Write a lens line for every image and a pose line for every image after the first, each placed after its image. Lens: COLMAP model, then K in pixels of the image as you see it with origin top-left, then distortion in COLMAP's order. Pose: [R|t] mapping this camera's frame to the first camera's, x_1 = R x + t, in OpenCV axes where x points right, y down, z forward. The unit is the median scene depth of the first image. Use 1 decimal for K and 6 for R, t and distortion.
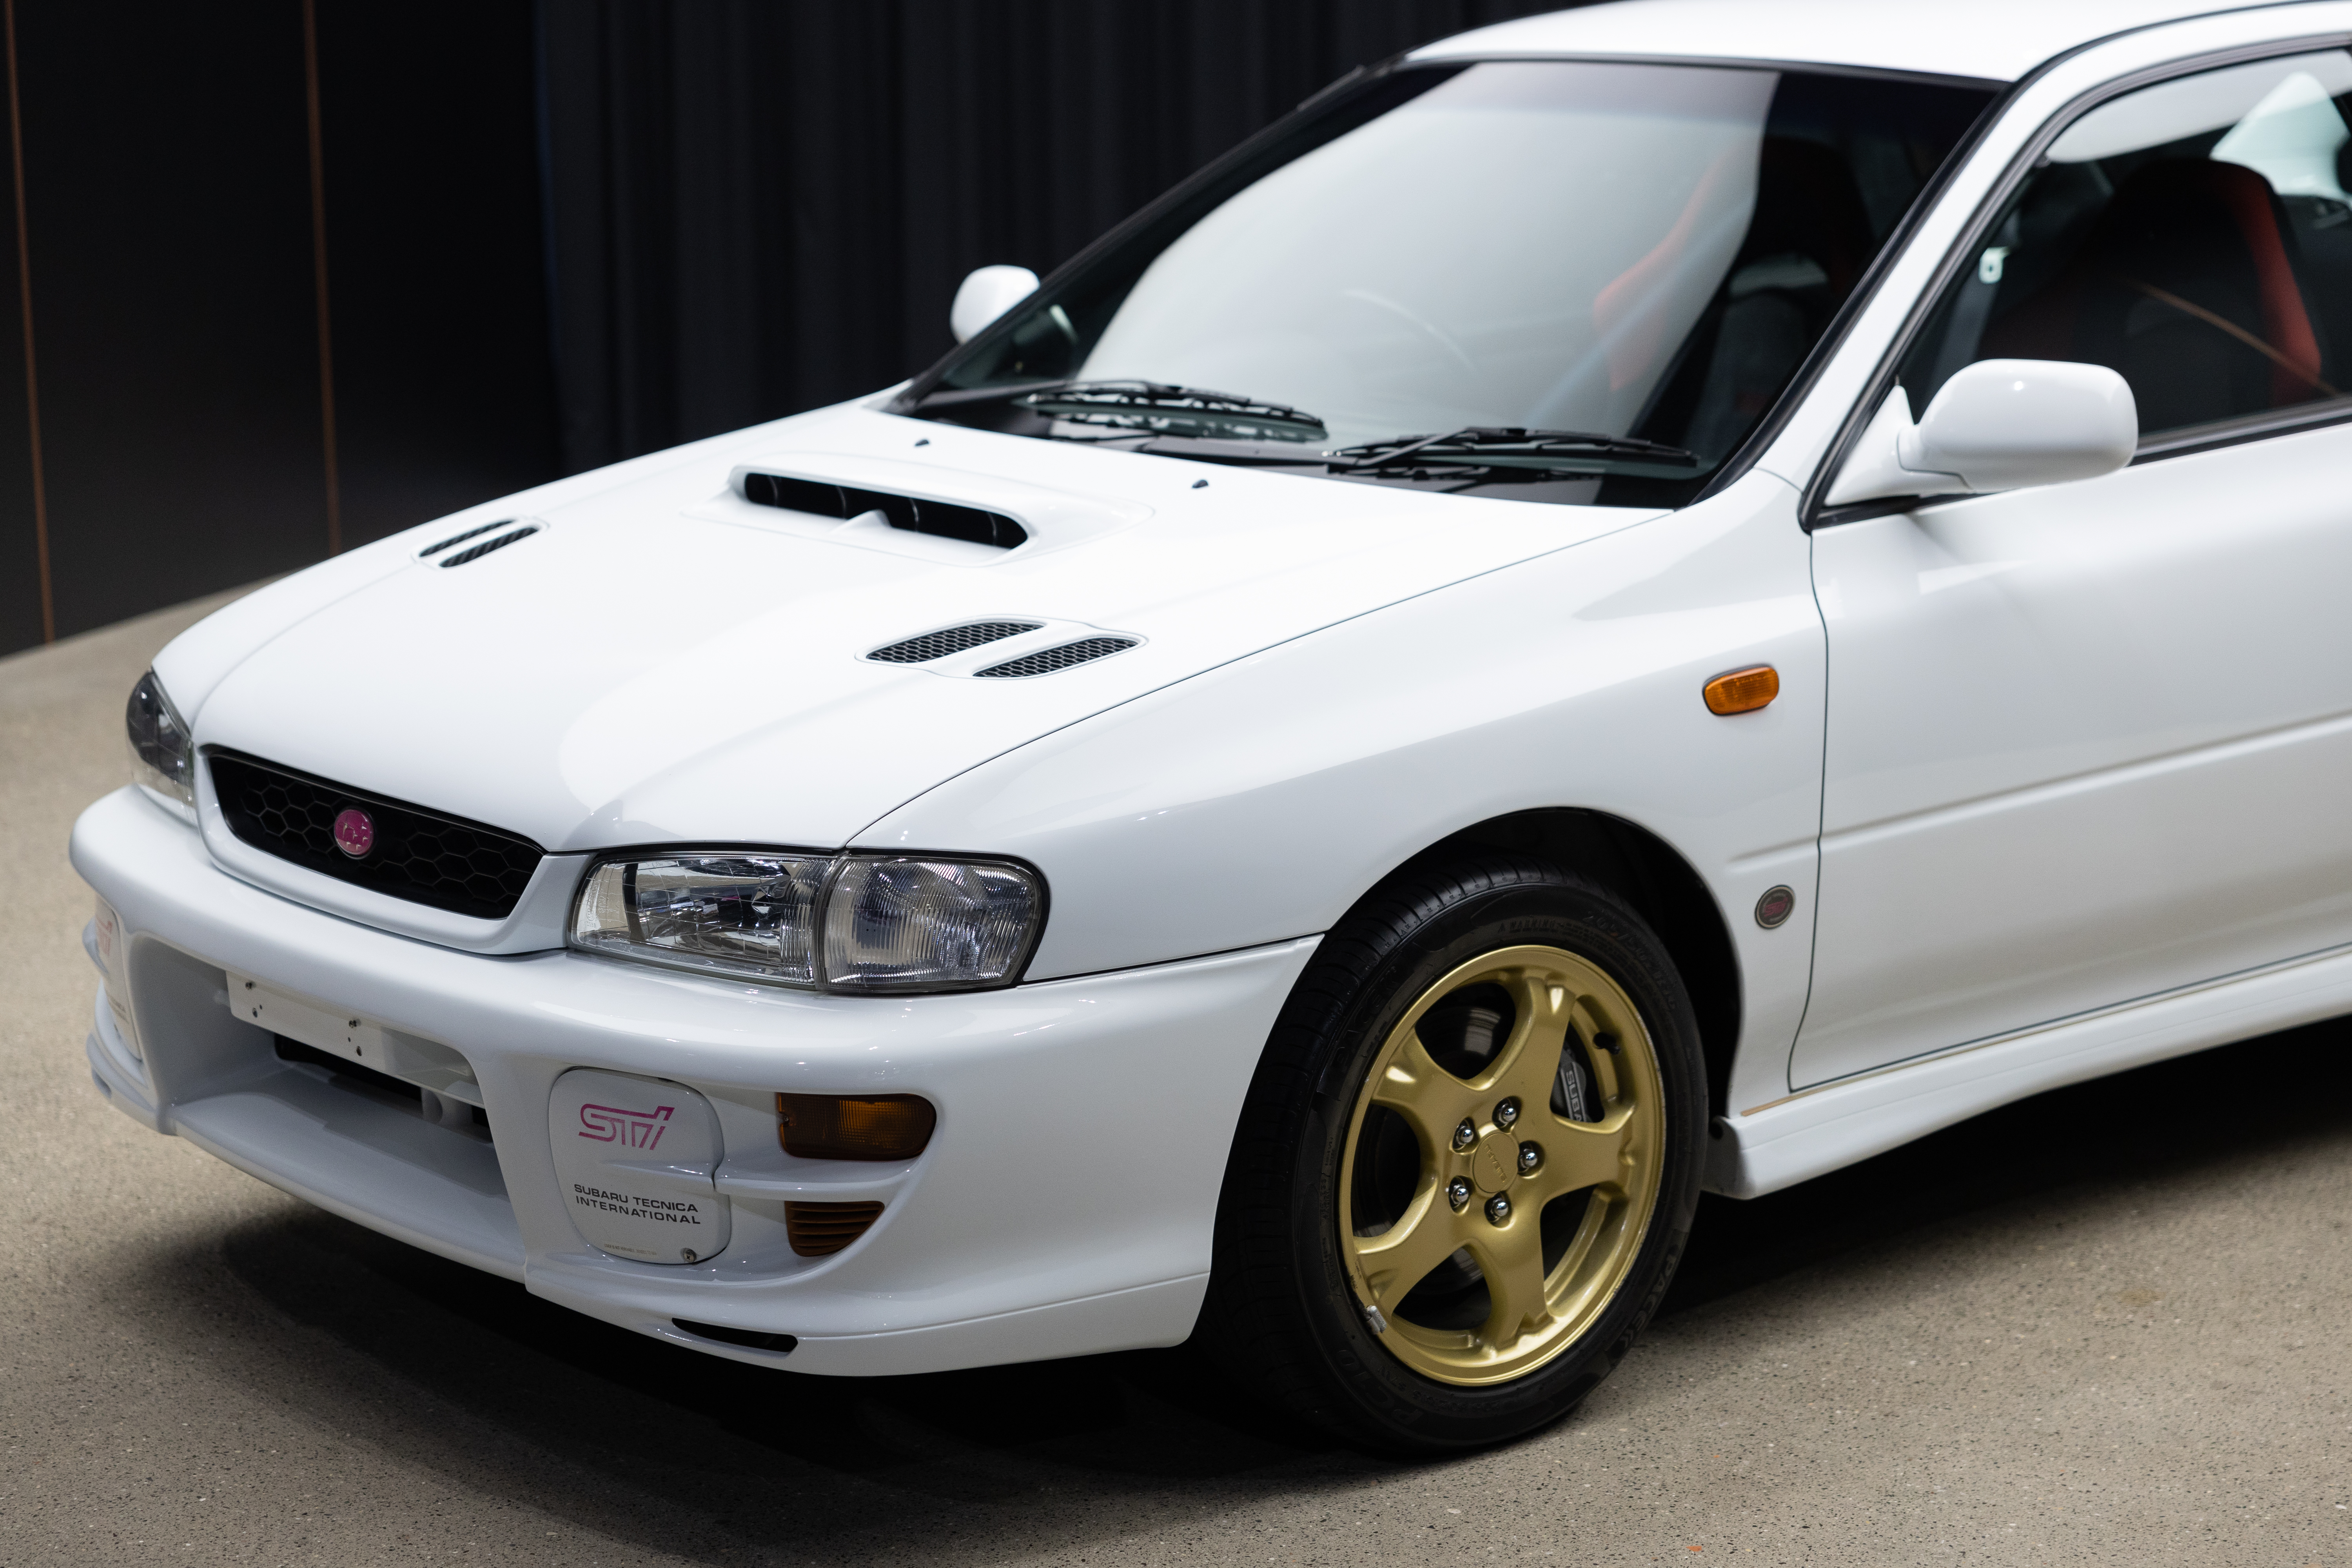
lens RADIAL K [[4515.2, 0, 1176.0], [0, 4515.2, 784.0], [0, 0, 1]] dist [-0.007050, 0.275205]
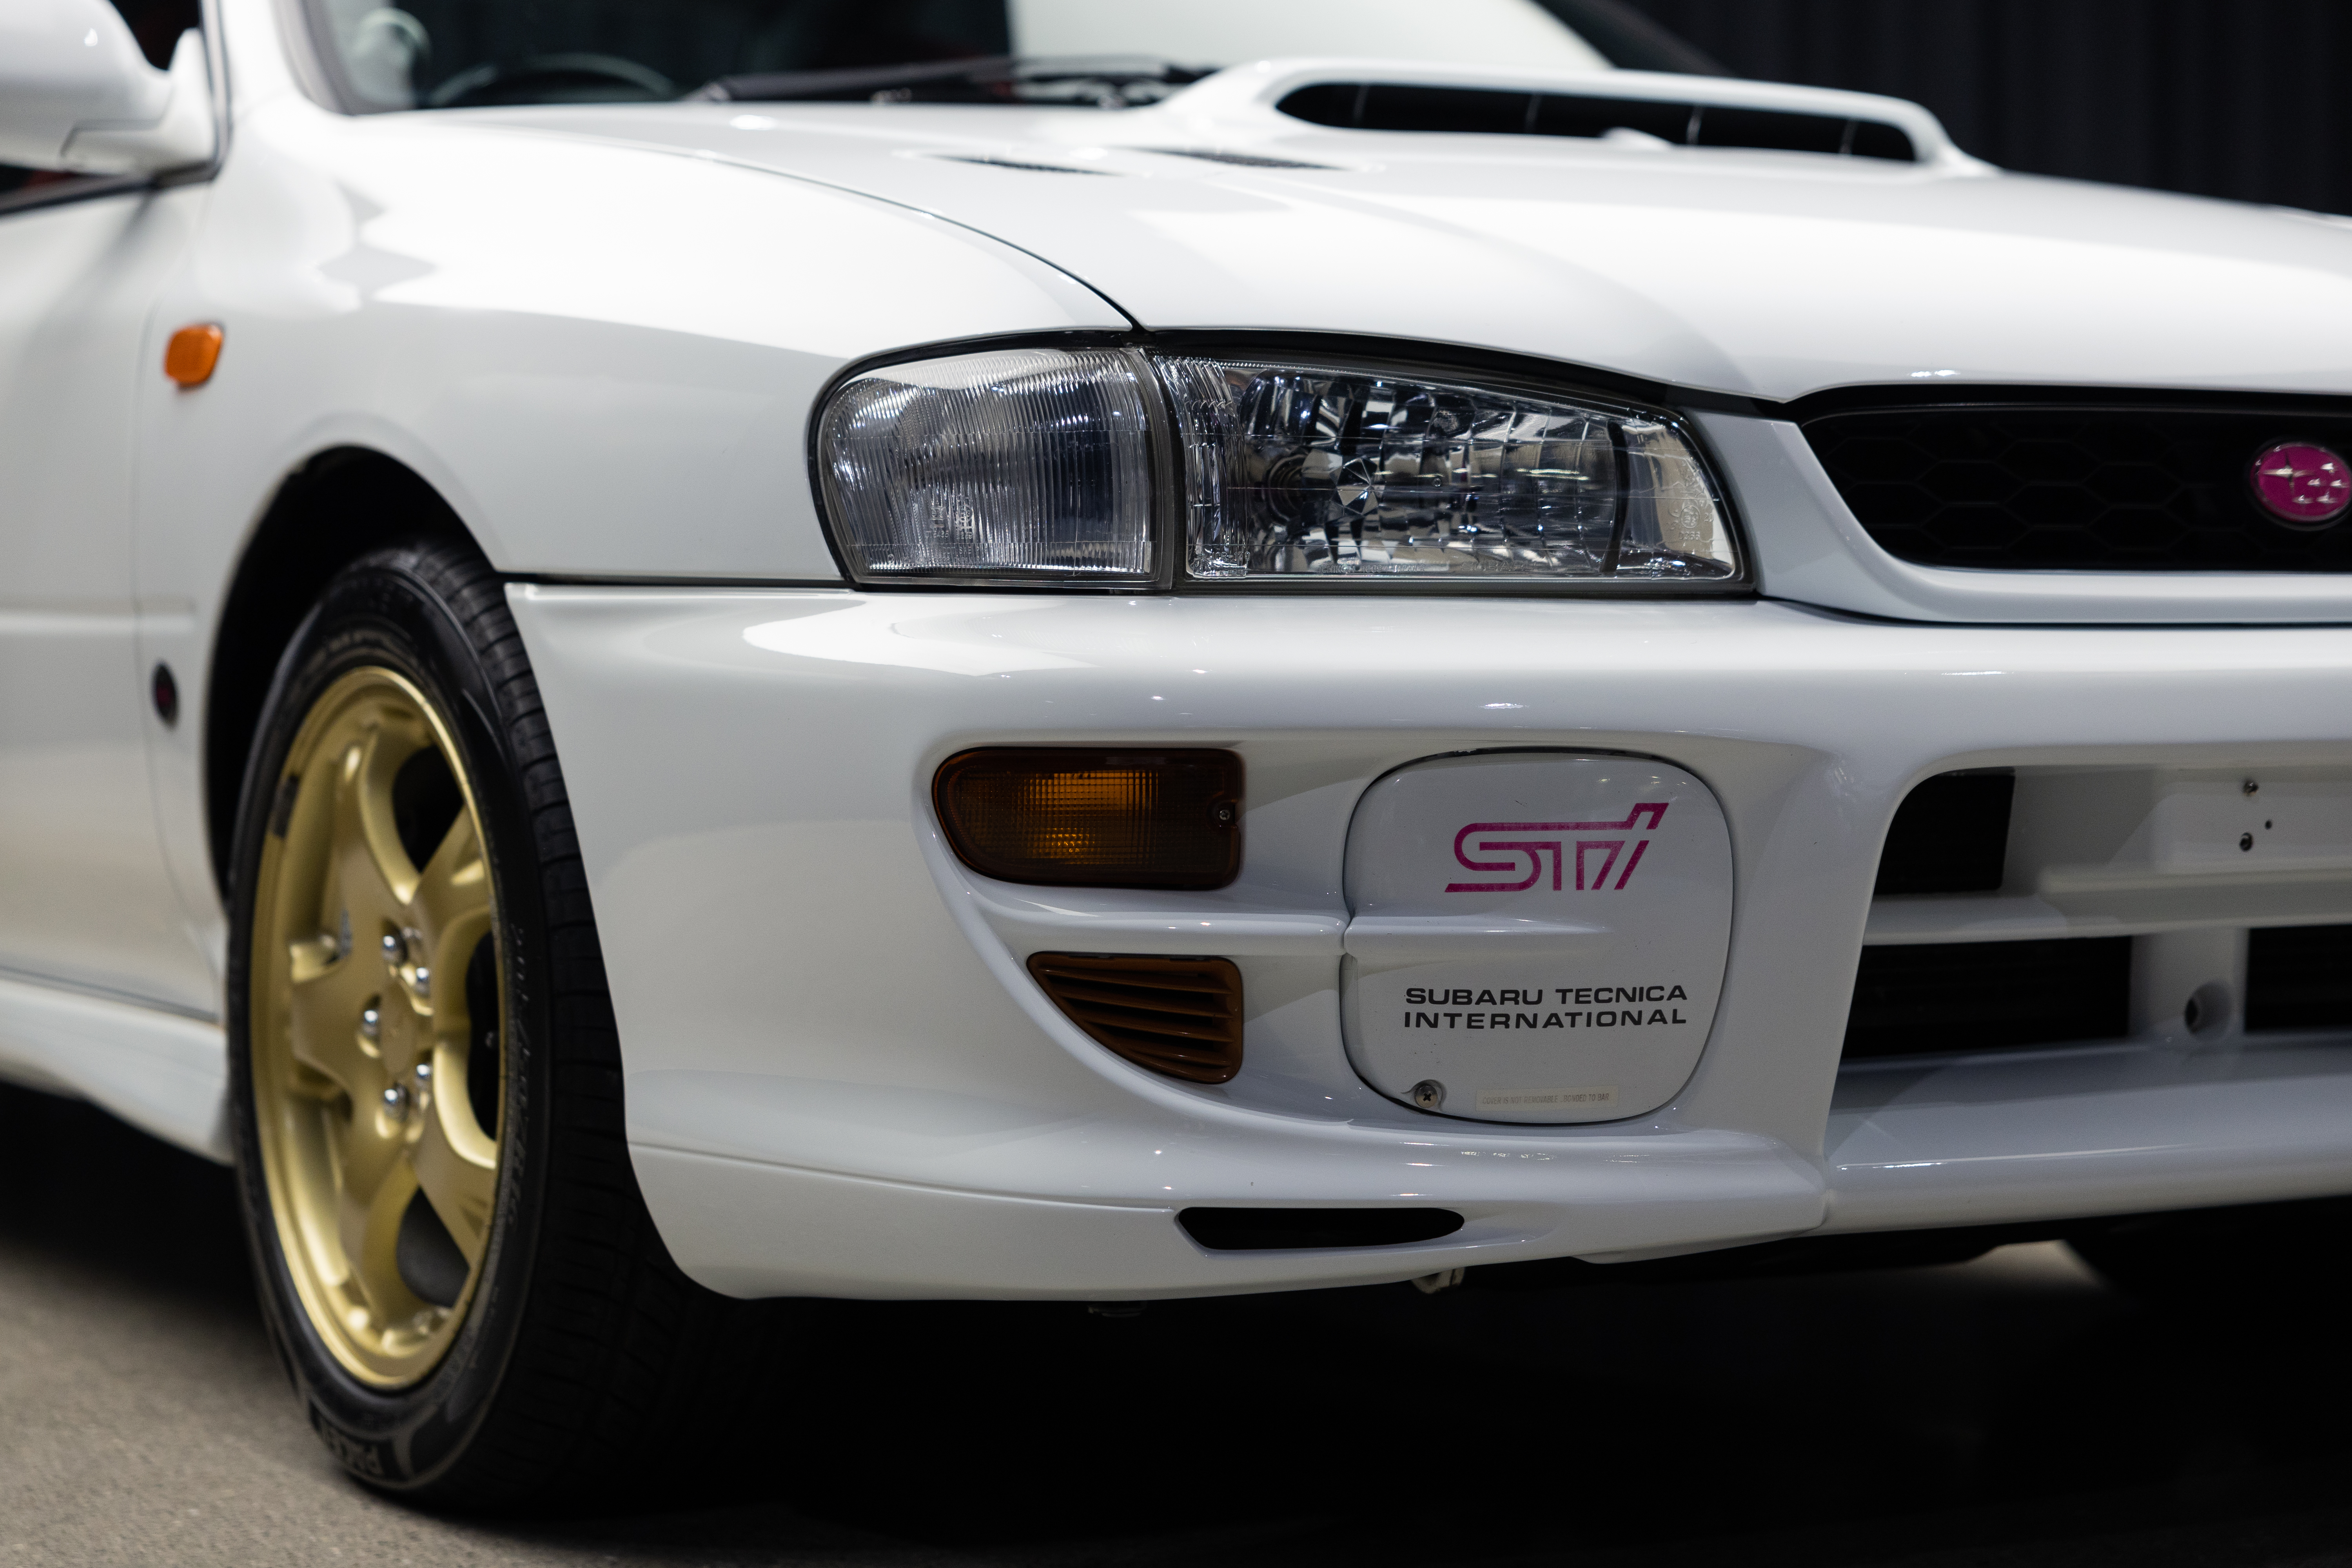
lens RADIAL K [[4515.2, 0, 1176.0], [0, 4515.2, 784.0], [0, 0, 1]] dist [-0.007050, 0.275205]
pose [[0.172037, -0.018438, 0.984918, -0.763758], [0.195950, 0.980485, -0.015872, 0.029324], [-0.965405, 0.195725, 0.172293, 1.063671]]
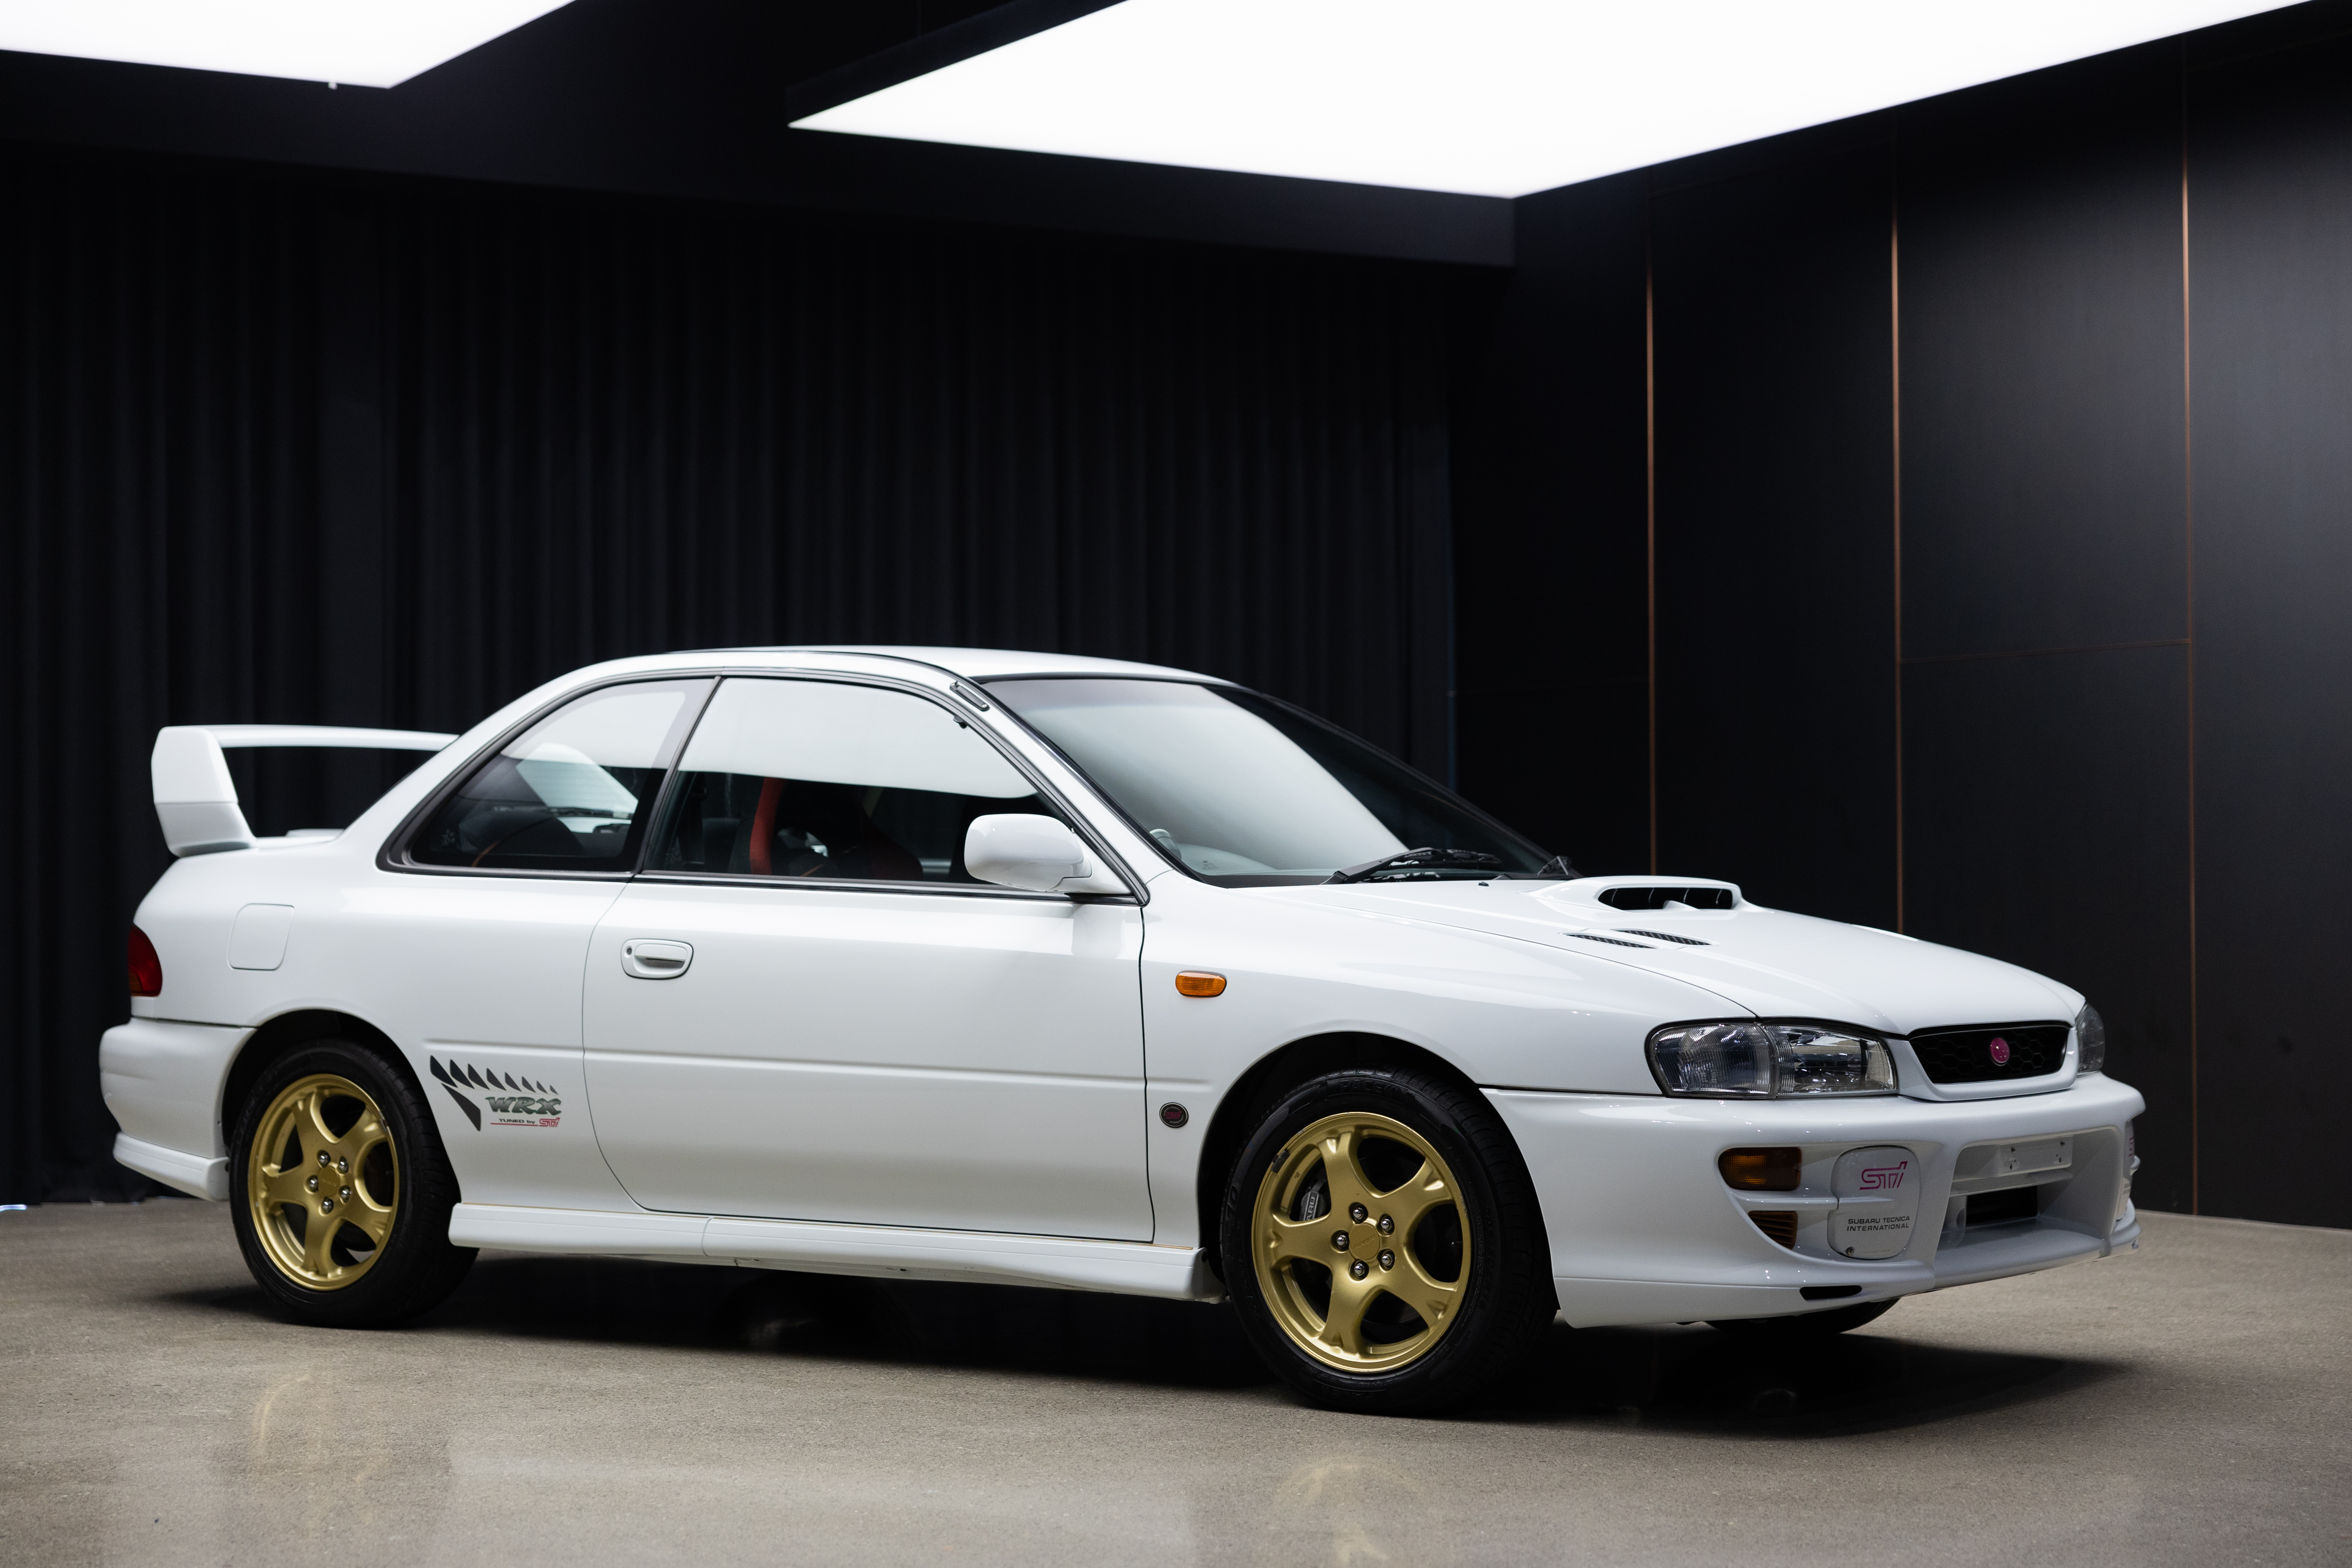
lens RADIAL K [[3933.6, 0, 1176.0], [0, 3933.6, 784.0], [0, 0, 1]] dist [0.005789, 0.055378]
pose [[-0.249840, 0.036783, 0.967588, -1.612084], [0.189193, 0.981872, 0.011525, -0.171927], [-0.949624, 0.185940, -0.252270, 1.699319]]
